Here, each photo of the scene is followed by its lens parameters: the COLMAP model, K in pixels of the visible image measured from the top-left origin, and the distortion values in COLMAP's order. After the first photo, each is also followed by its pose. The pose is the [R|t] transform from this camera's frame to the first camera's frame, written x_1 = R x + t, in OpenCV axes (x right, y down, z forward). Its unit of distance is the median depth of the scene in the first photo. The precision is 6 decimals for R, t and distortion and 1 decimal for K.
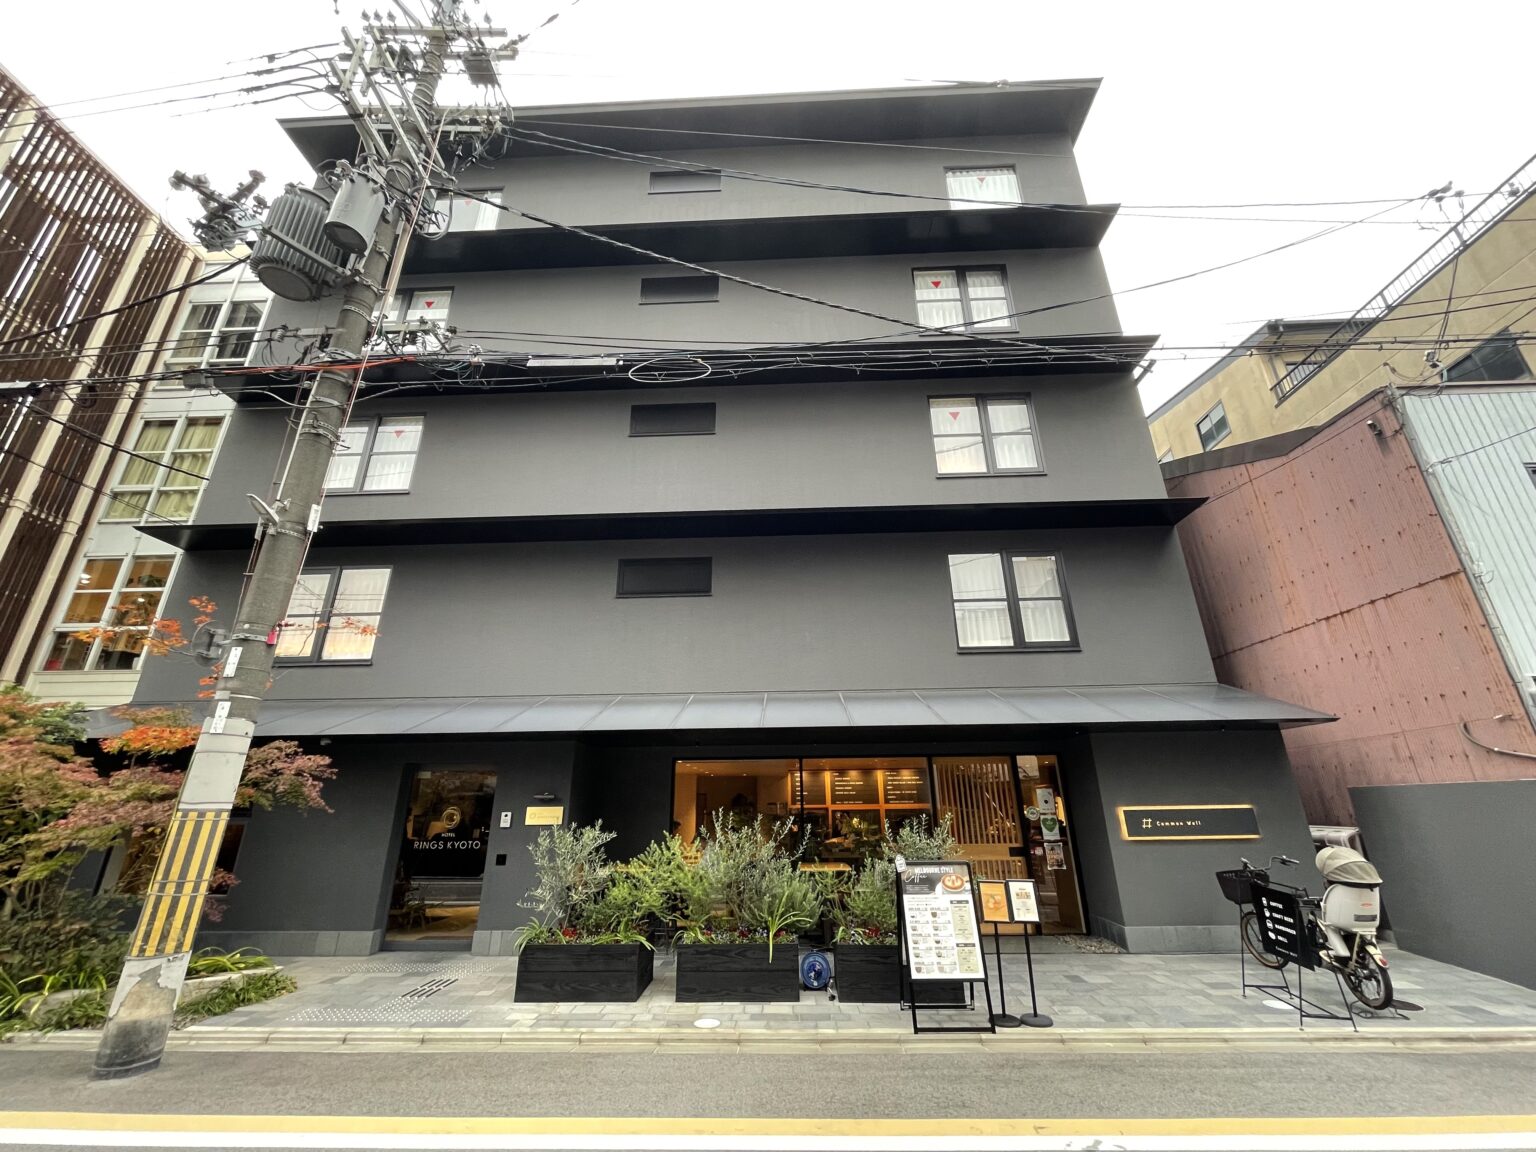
lens RADIAL K [[618.8, 0, 768.0], [0, 618.8, 576.1], [0, 0, 1]] dist [0.000562, 0.000011]
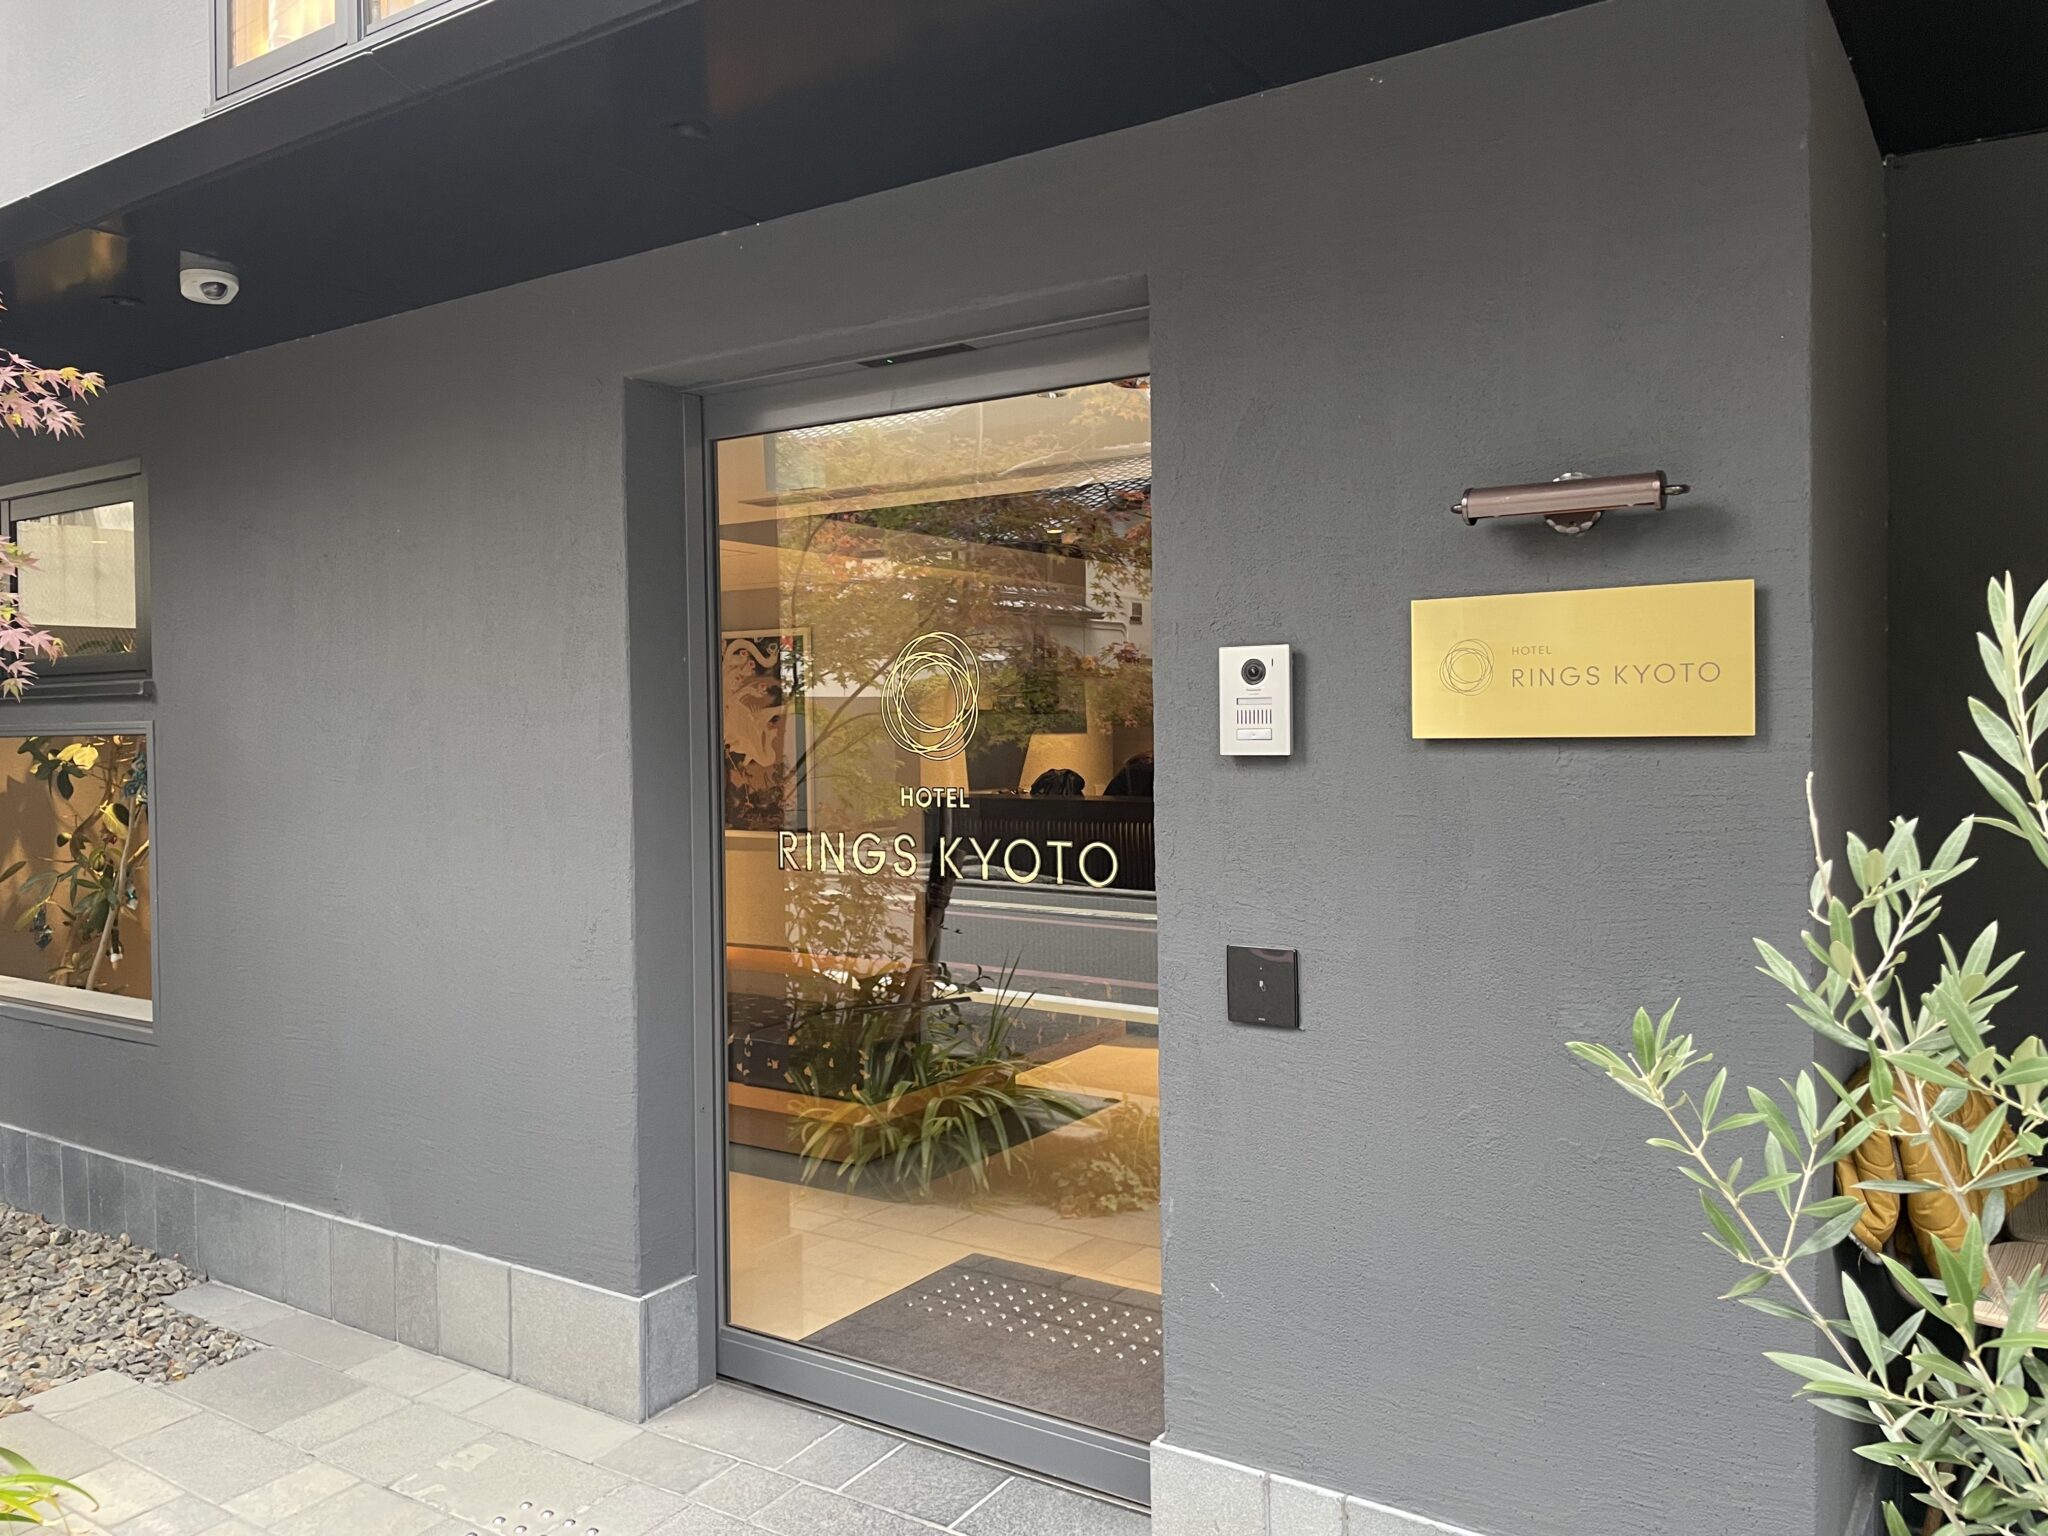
lens RADIAL K [[1550.3, 0, 1025.3], [0, 1550.3, 763.4], [0, 0, 1]] dist [0.001710, 0.000310]
pose [[0.848779, 0.014027, -0.528561, -0.300466], [0.192698, 0.922692, 0.333926, 0.294811], [0.492383, -0.385282, 0.780459, 0.735417]]
